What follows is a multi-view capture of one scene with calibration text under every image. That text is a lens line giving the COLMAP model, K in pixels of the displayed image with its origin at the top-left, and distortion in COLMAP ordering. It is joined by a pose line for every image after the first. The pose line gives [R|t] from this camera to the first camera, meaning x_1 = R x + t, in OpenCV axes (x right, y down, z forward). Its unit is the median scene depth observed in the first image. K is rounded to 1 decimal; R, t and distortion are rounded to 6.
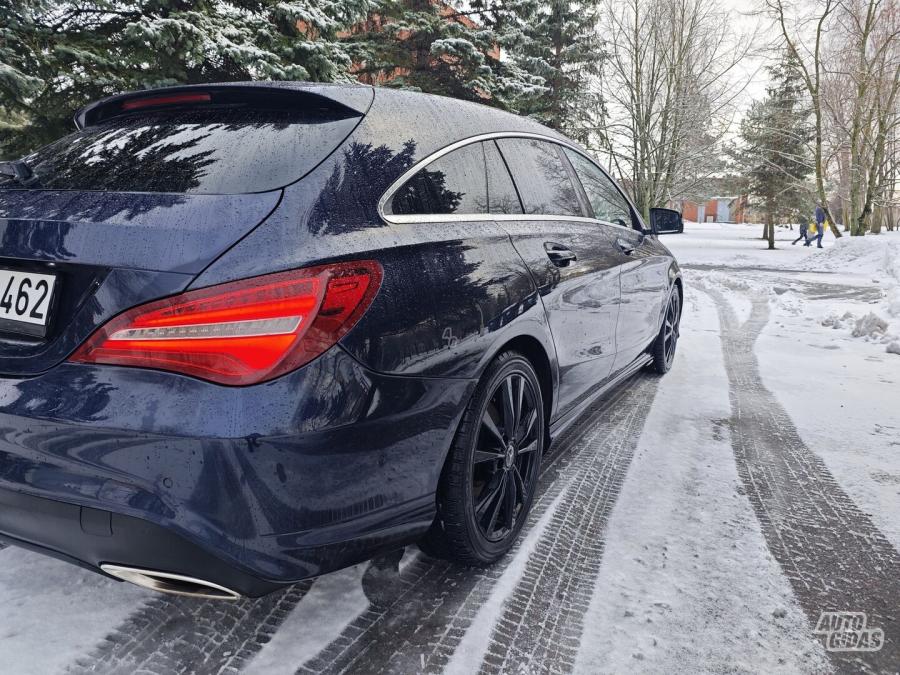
lens RADIAL K [[617.5, 0, 450.0], [0, 617.5, 337.5], [0, 0, 1]] dist [0.026512, -0.054677]
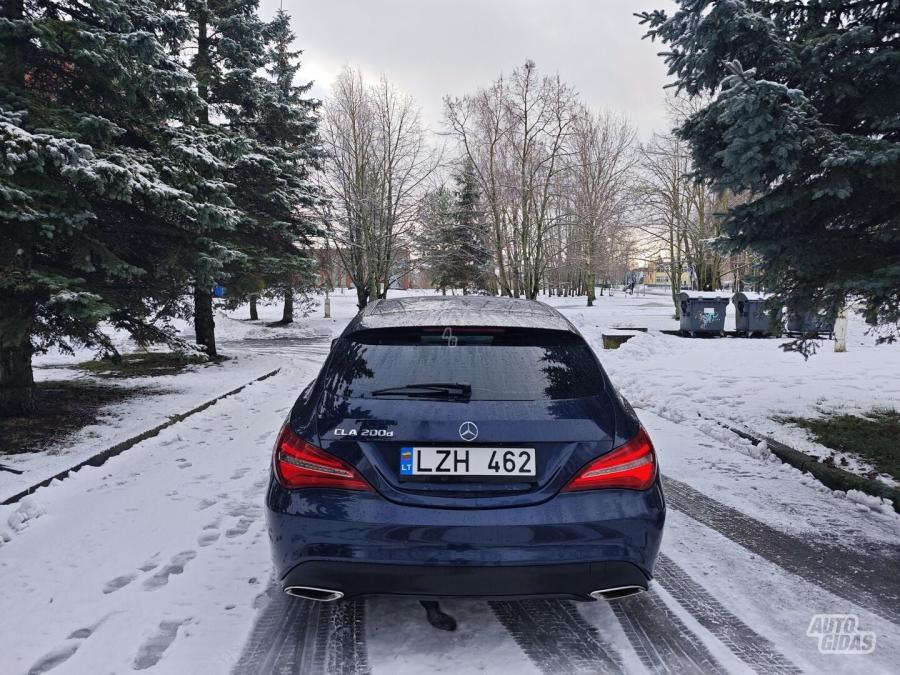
lens RADIAL K [[617.5, 0, 450.0], [0, 617.5, 337.5], [0, 0, 1]] dist [0.026512, -0.054677]
pose [[0.872454, -0.049042, 0.486228, -1.266152], [0.098832, 0.992099, -0.077272, -0.226772], [-0.478597, 0.115471, 0.870409, -0.417039]]
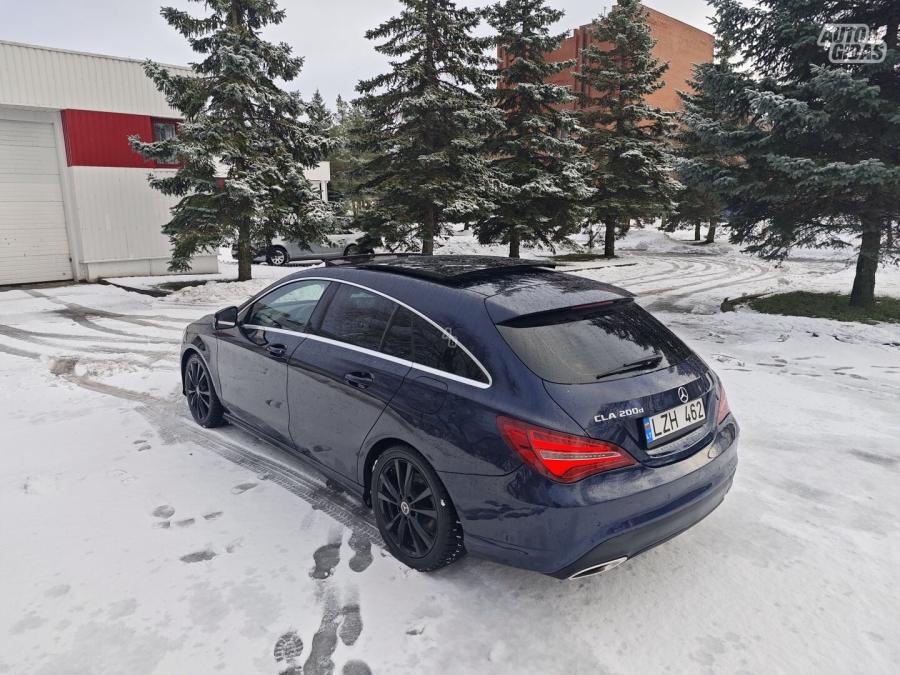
lens RADIAL K [[617.5, 0, 450.0], [0, 617.5, 337.5], [0, 0, 1]] dist [0.026512, -0.054677]
pose [[0.948072, 0.049918, -0.314115, 0.611493], [-0.045470, 0.998735, 0.021476, 0.742050], [0.314790, -0.006078, 0.949142, -6.443255]]
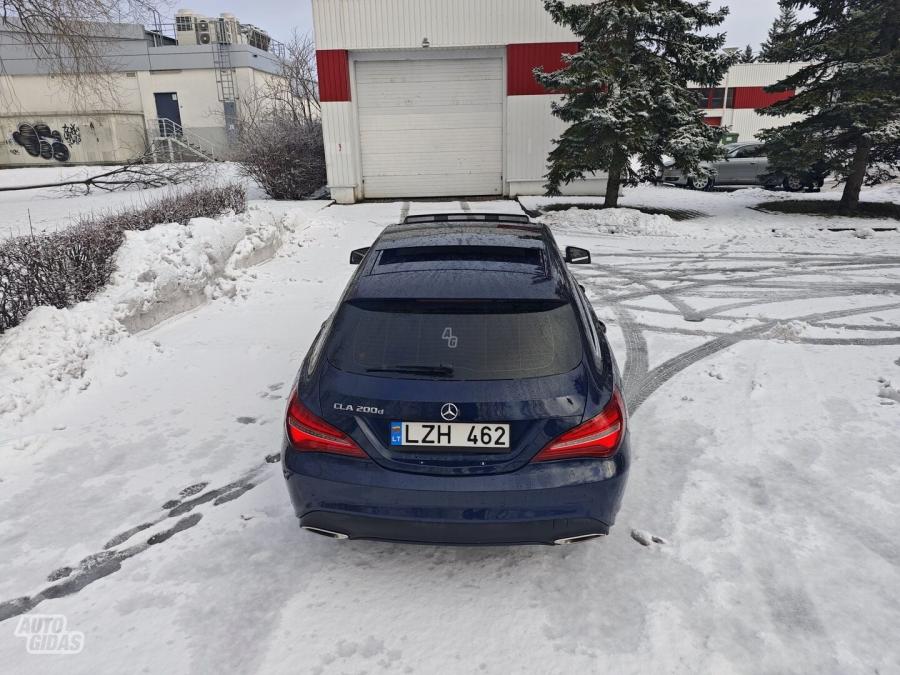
lens RADIAL K [[608.6, 0, 450.0], [0, 608.6, 337.5], [0, 0, 1]] dist [0.091886, -0.149438]
pose [[0.440131, 0.273343, -0.855318, 1.987169], [-0.139488, 0.961790, 0.235592, 0.350050], [0.887033, 0.015615, 0.461441, -5.359608]]
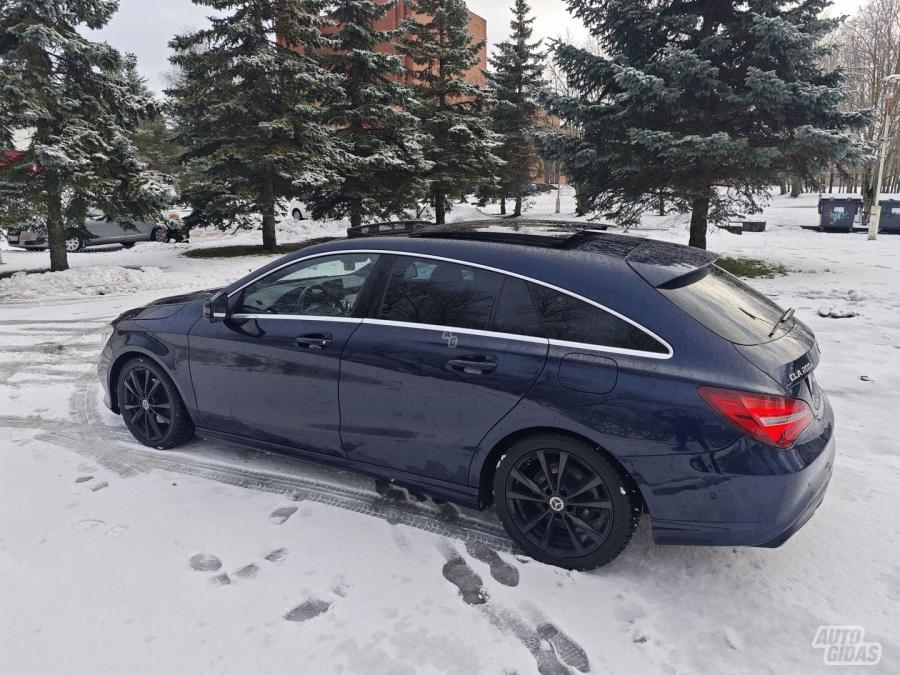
lens RADIAL K [[617.7, 0, 450.0], [0, 617.7, 337.5], [0, 0, 1]] dist [0.014661, -0.047077]
pose [[0.999687, -0.022805, 0.010282, -0.329658], [0.022238, 0.998390, 0.052176, 0.768595], [-0.011456, -0.051931, 0.998585, -6.332692]]
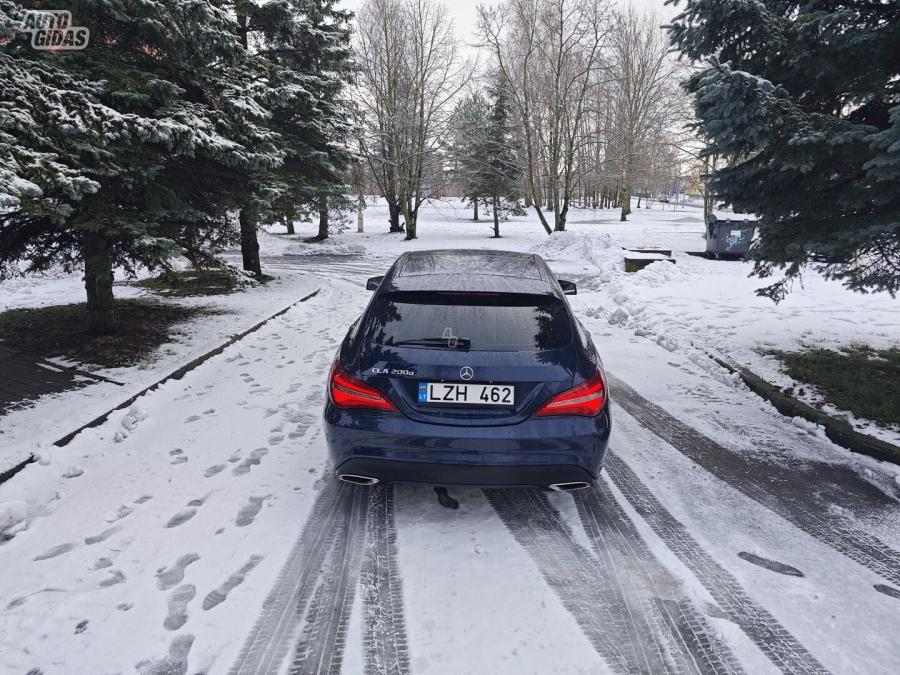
lens RADIAL K [[614.8, 0, 451.4], [0, 614.8, 333.9], [0, 0, 1]] dist [0.053048, -0.100805]
pose [[0.896475, -0.097405, 0.432256, -1.431156], [0.079832, 0.995080, 0.058666, -0.357515], [-0.435844, -0.018085, 0.899841, -0.914144]]
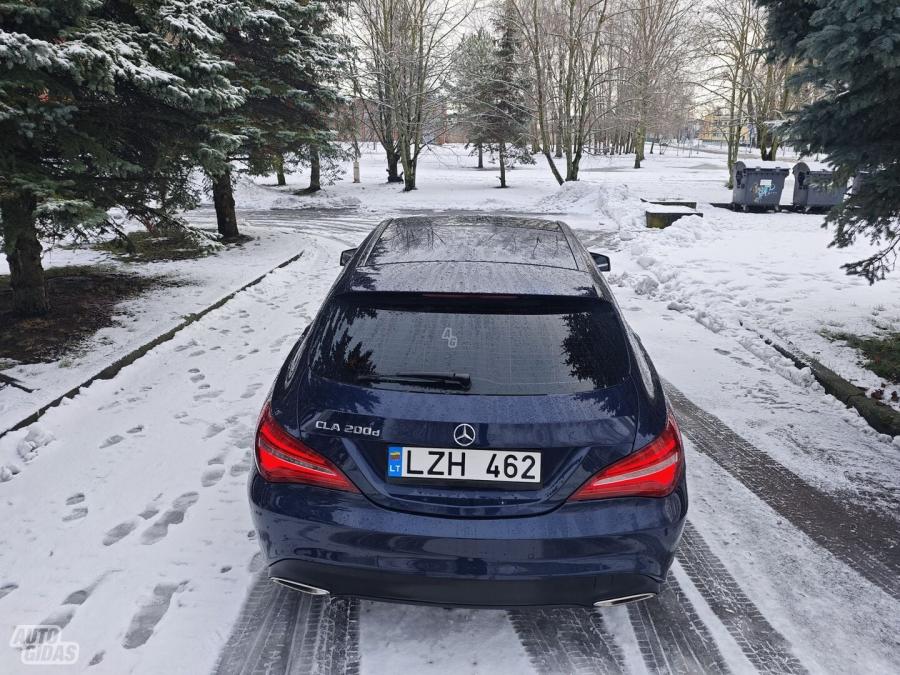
lens RADIAL K [[620.2, 0, 448.0], [0, 620.2, 343.5], [0, 0, 1]] dist [0.012135, -0.036676]
pose [[0.901437, -0.139505, 0.409817, -1.073603], [0.084066, 0.985044, 0.150403, -0.472368], [-0.424670, -0.101127, 0.899683, -0.269393]]
